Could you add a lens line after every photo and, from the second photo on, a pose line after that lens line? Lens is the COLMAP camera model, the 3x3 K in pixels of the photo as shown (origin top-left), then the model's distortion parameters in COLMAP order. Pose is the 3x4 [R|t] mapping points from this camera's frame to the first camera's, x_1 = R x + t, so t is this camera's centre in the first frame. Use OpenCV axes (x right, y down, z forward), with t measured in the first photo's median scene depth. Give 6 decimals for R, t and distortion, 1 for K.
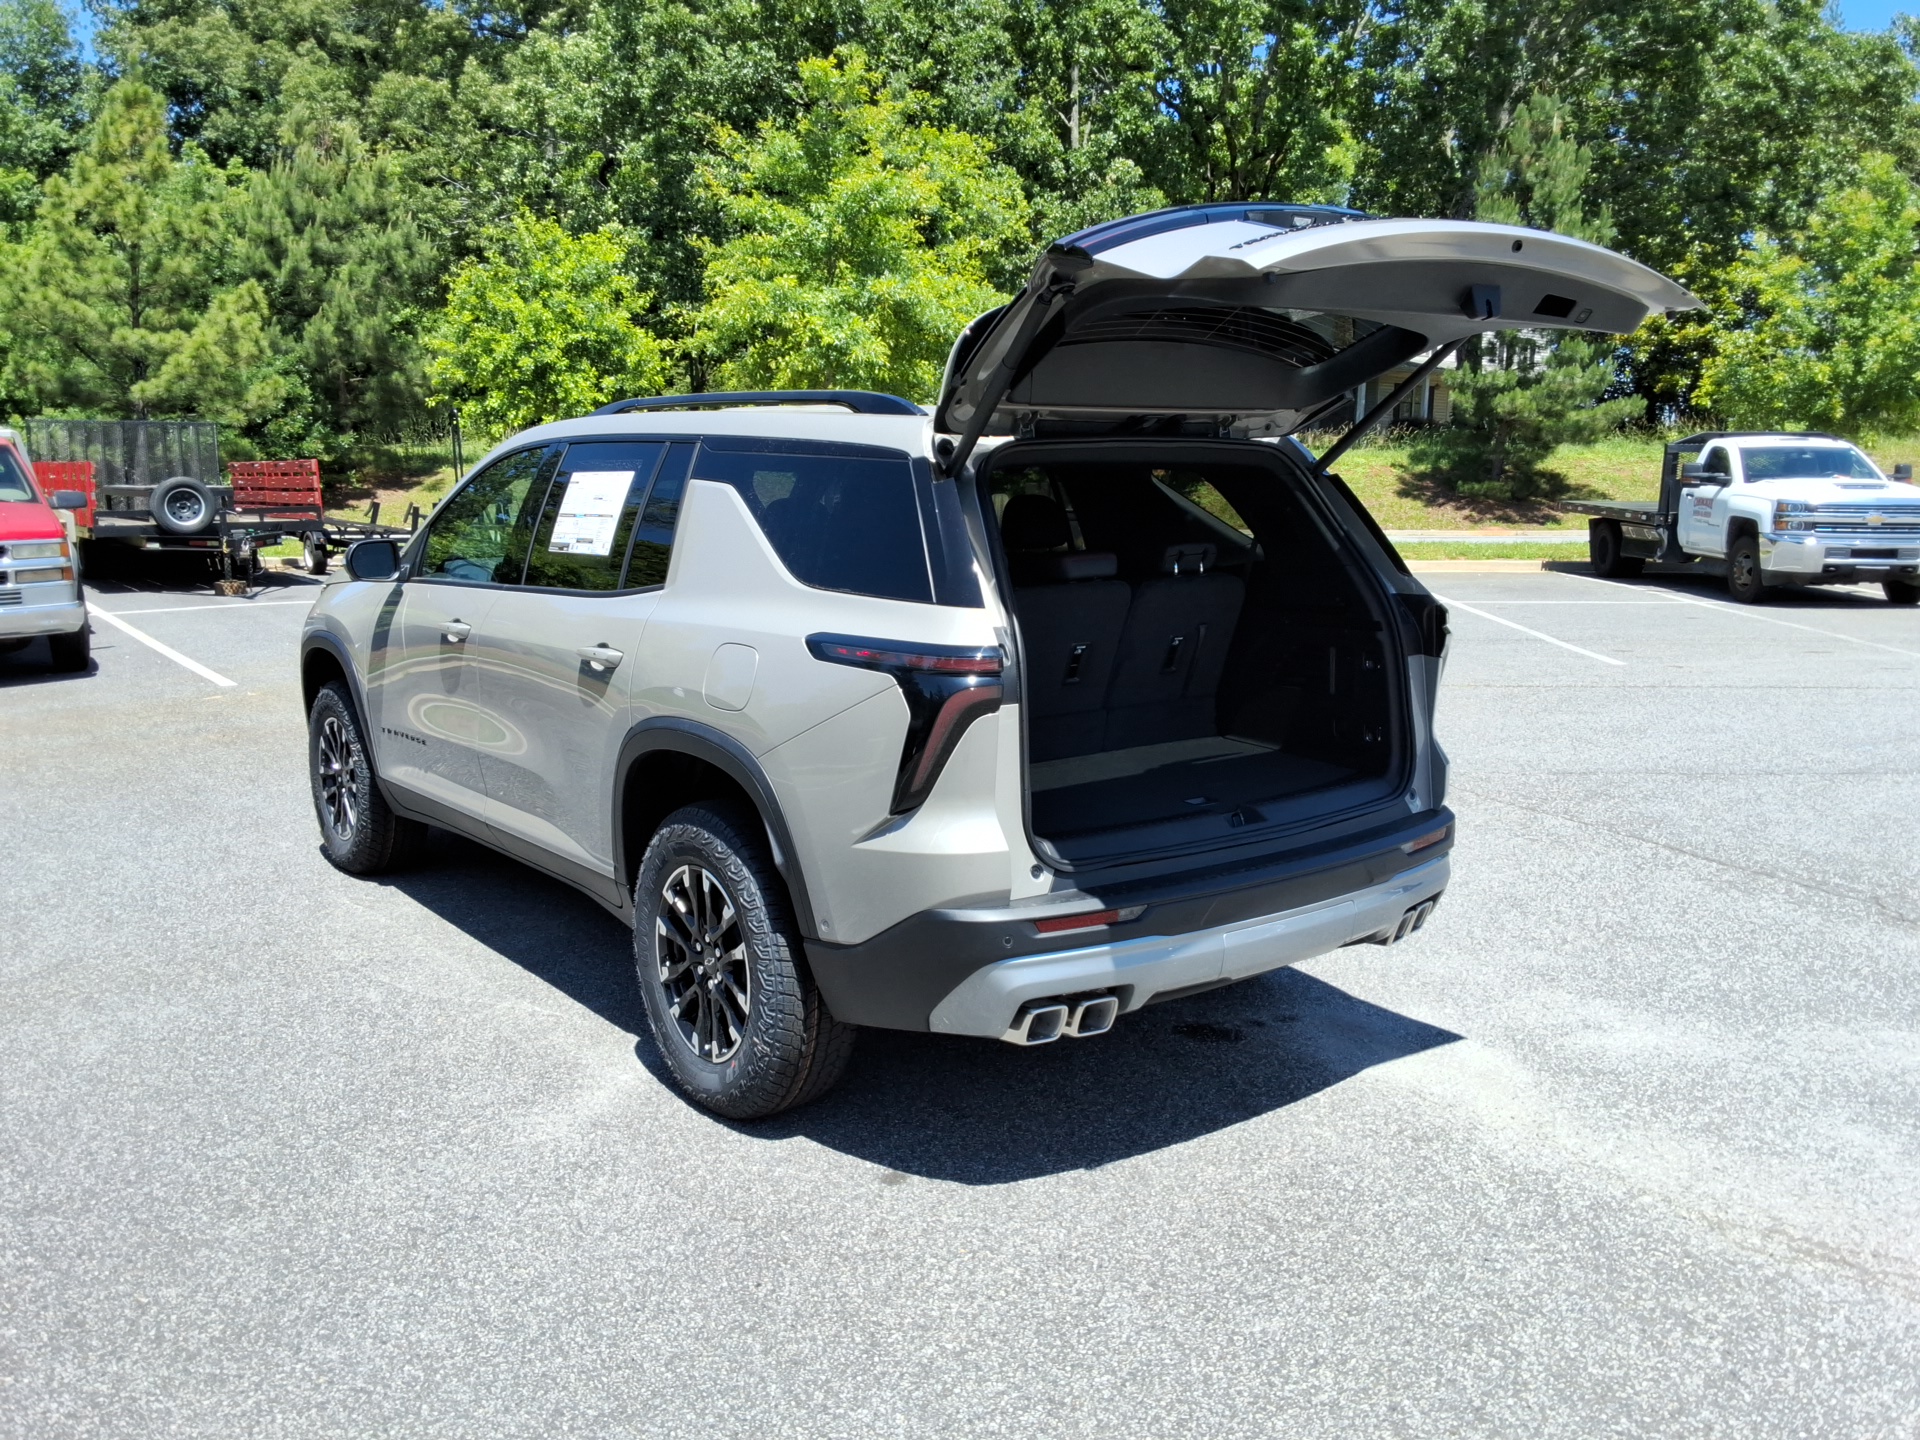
lens RADIAL K [[1528.7, 0, 989.1], [0, 1528.7, 708.2], [0, 0, 1]] dist [0.119285, -0.173087]
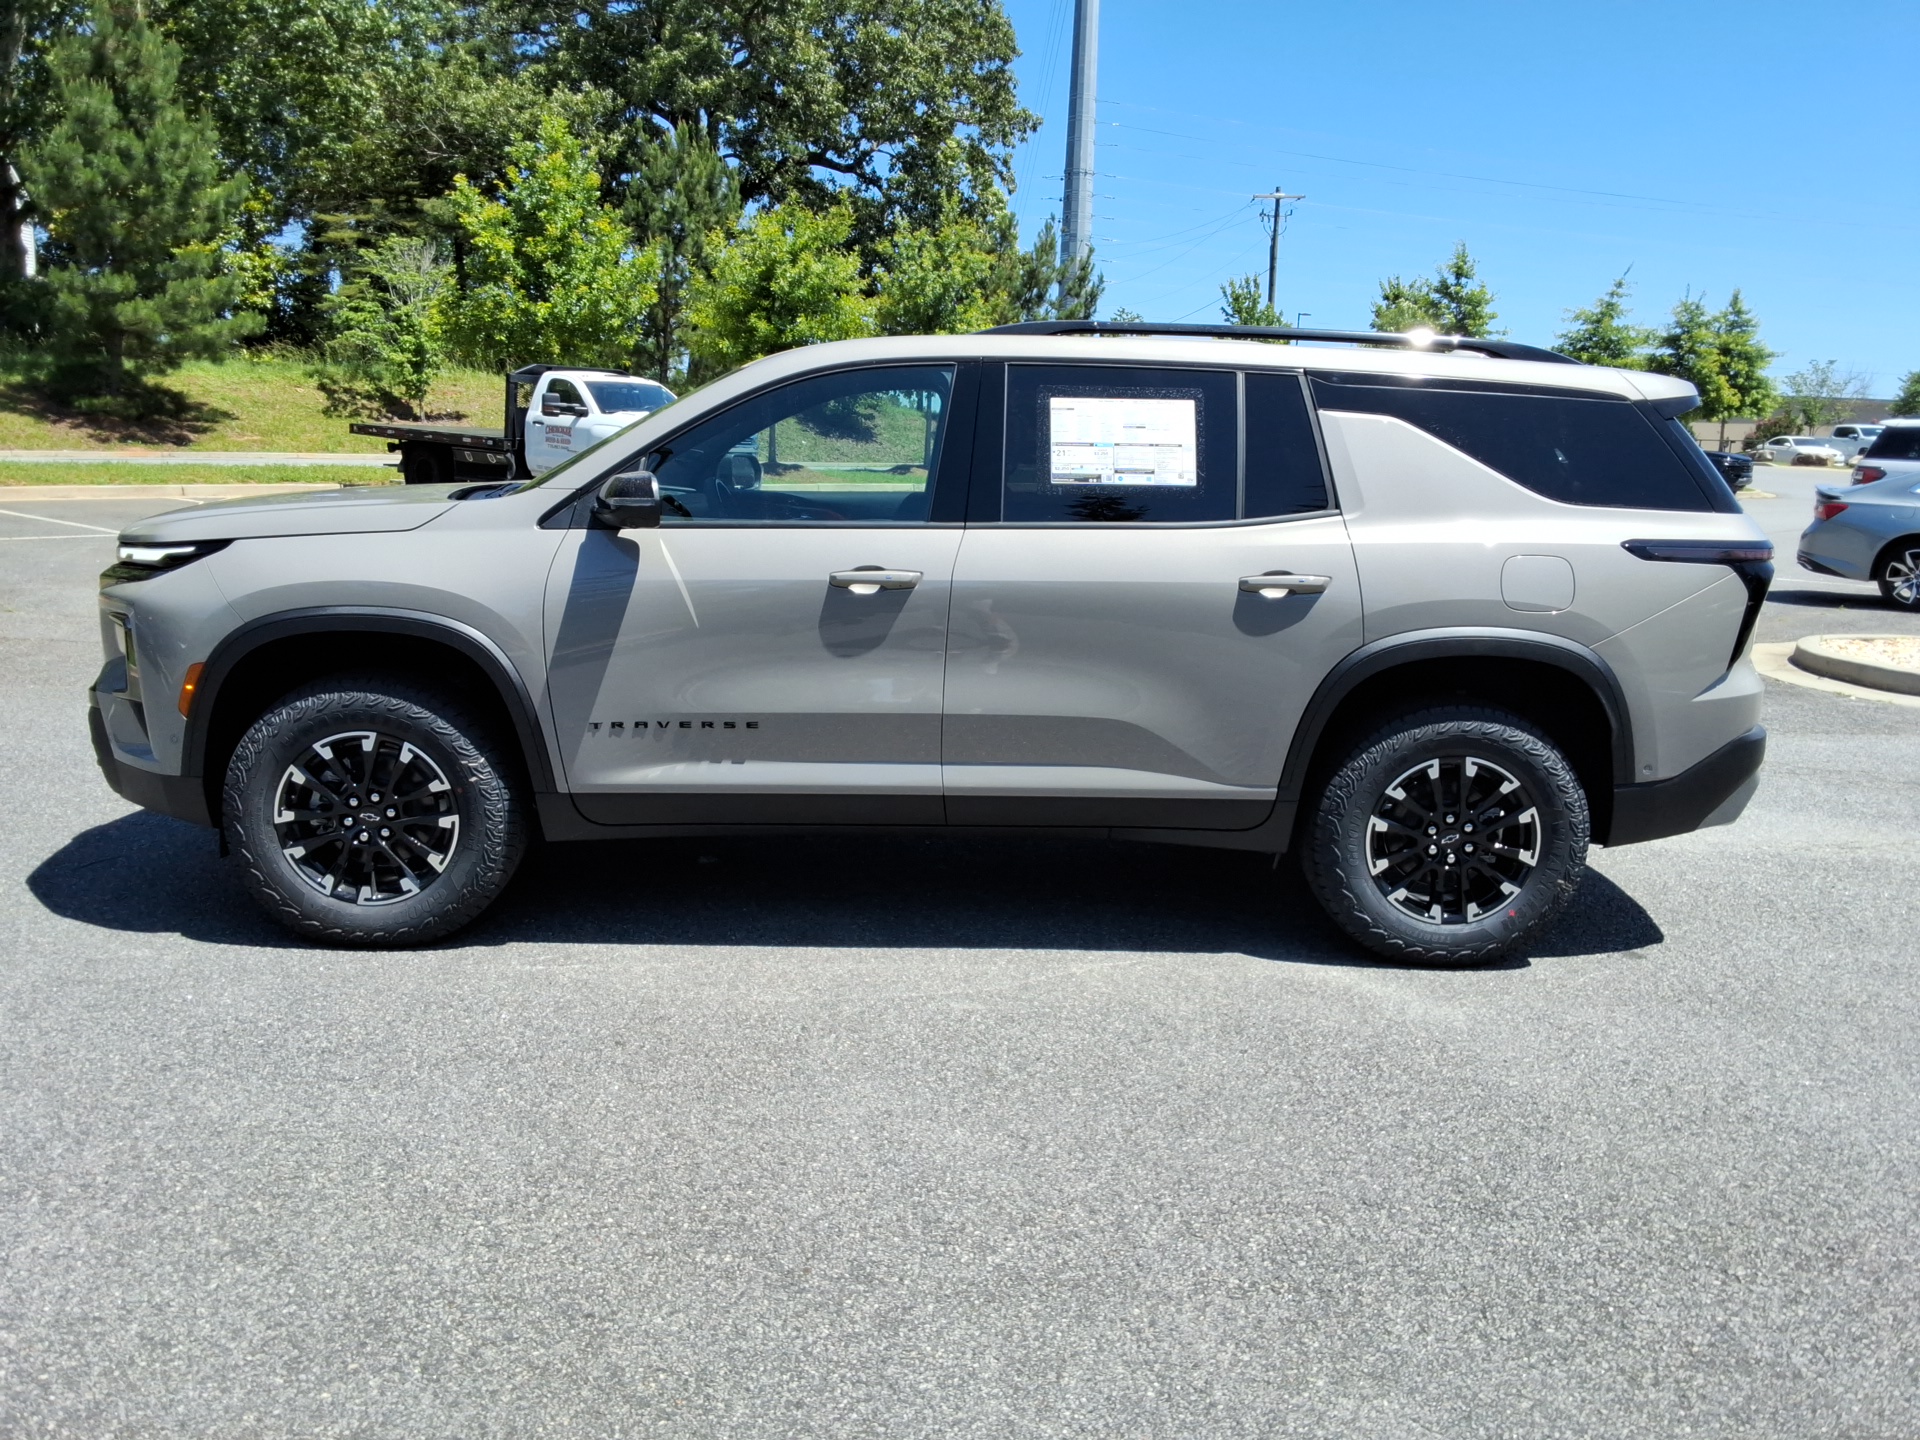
lens RADIAL K [[1539.2, 0, 967.5], [0, 1539.2, 705.7], [0, 0, 1]] dist [0.117278, -0.177601]
pose [[0.592839, -0.126920, 0.795257, -0.848987], [0.090045, 0.991757, 0.091156, -0.046396], [-0.800271, 0.017568, 0.599381, 0.388299]]
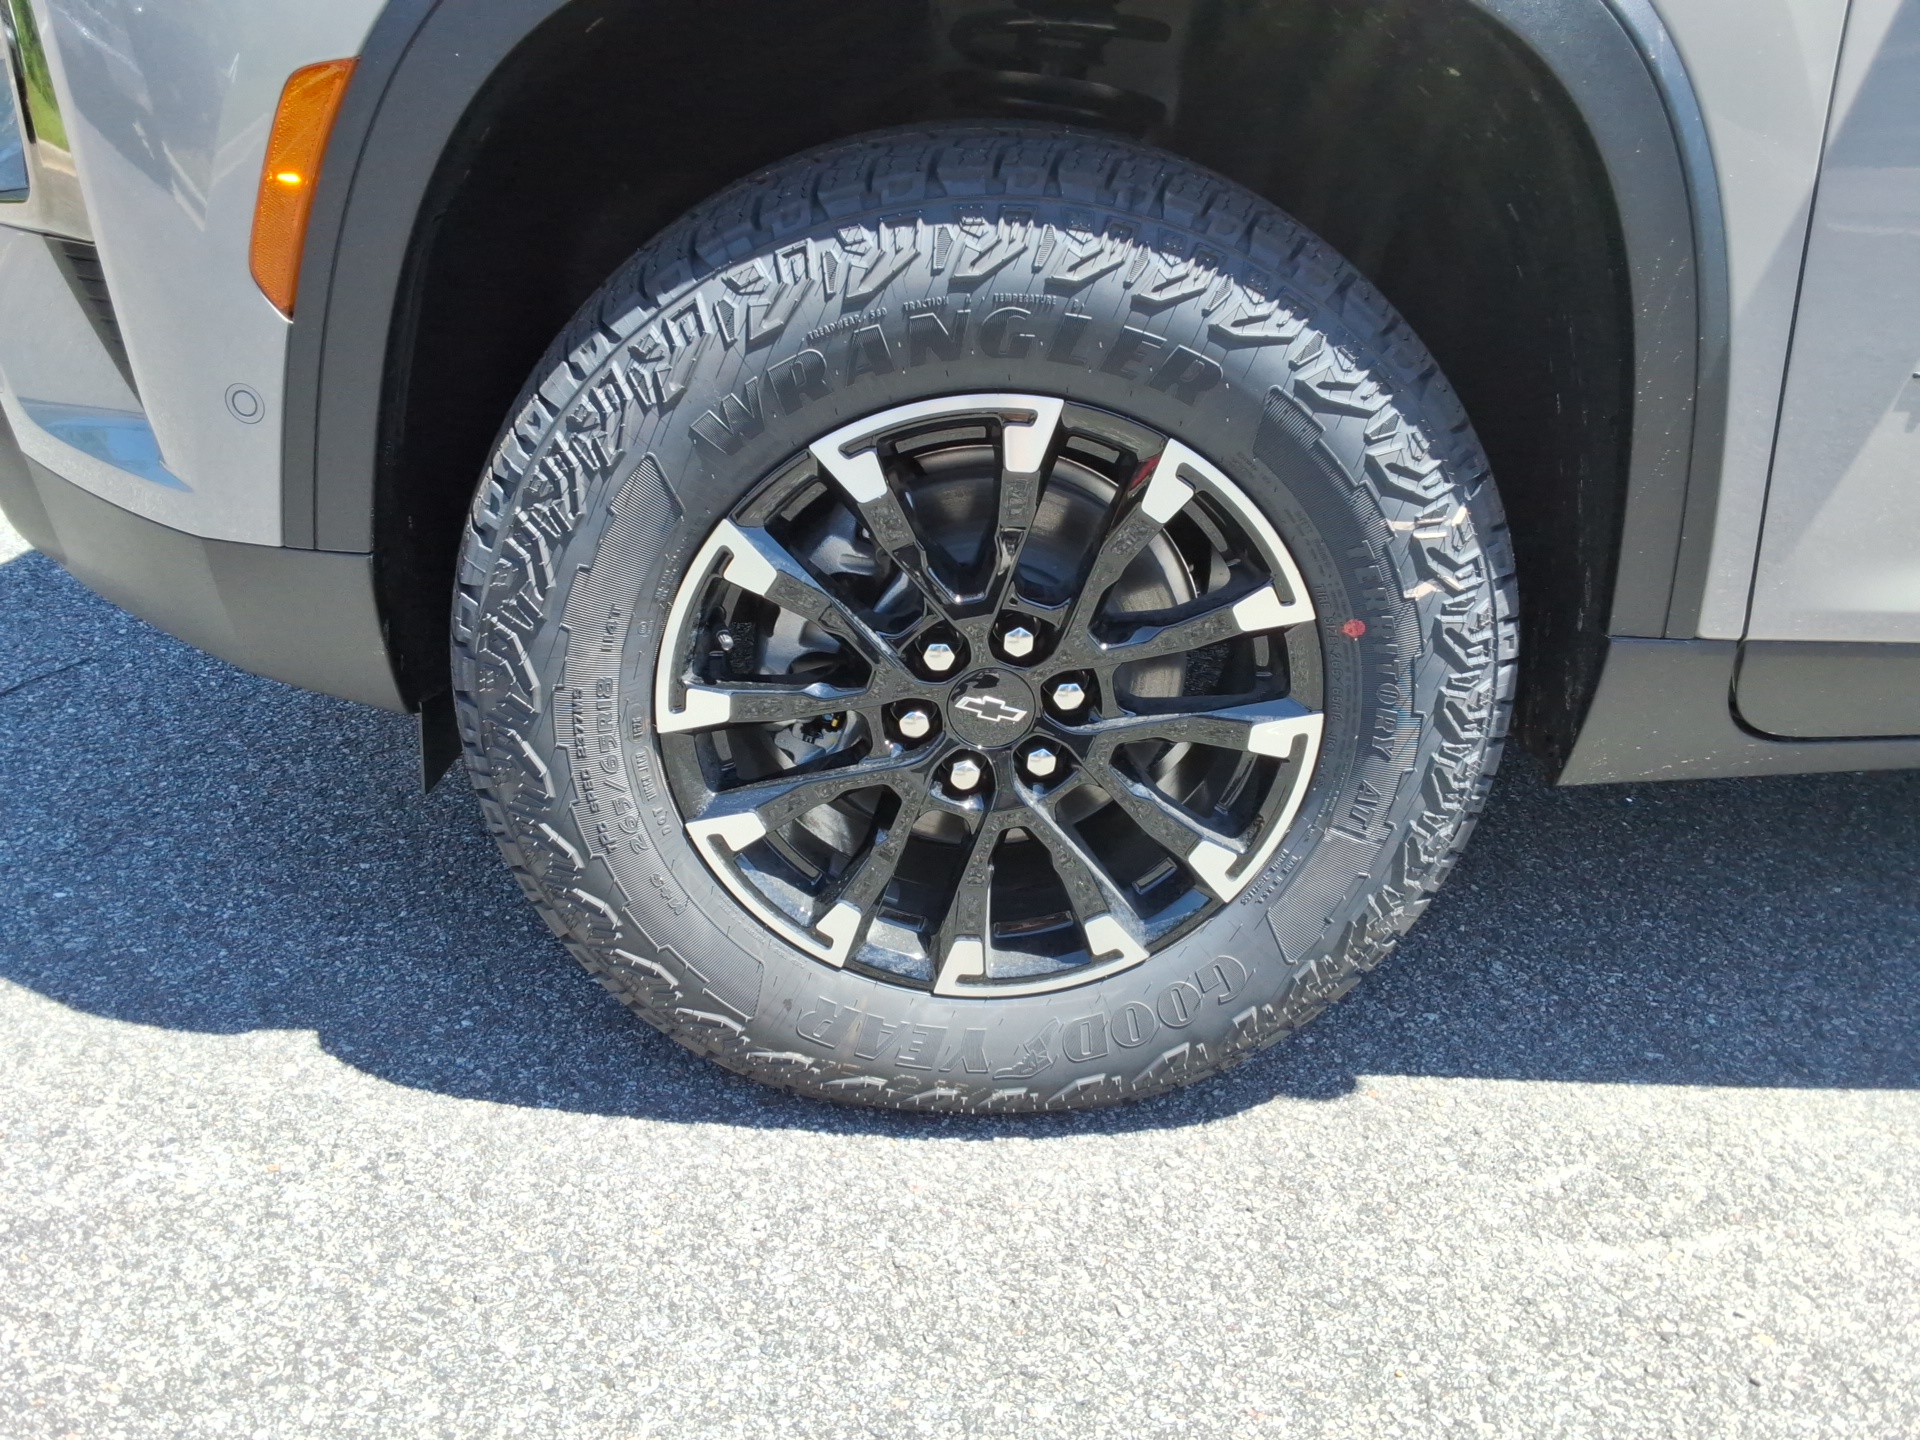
lens RADIAL K [[1534.1, 0, 981.6], [0, 1534.1, 707.0], [0, 0, 1]] dist [0.143093, -0.241466]
pose [[0.593250, -0.321010, 0.738246, -0.584450], [0.067350, 0.933631, 0.351847, -0.022536], [-0.802196, -0.159013, 0.575497, 0.942342]]
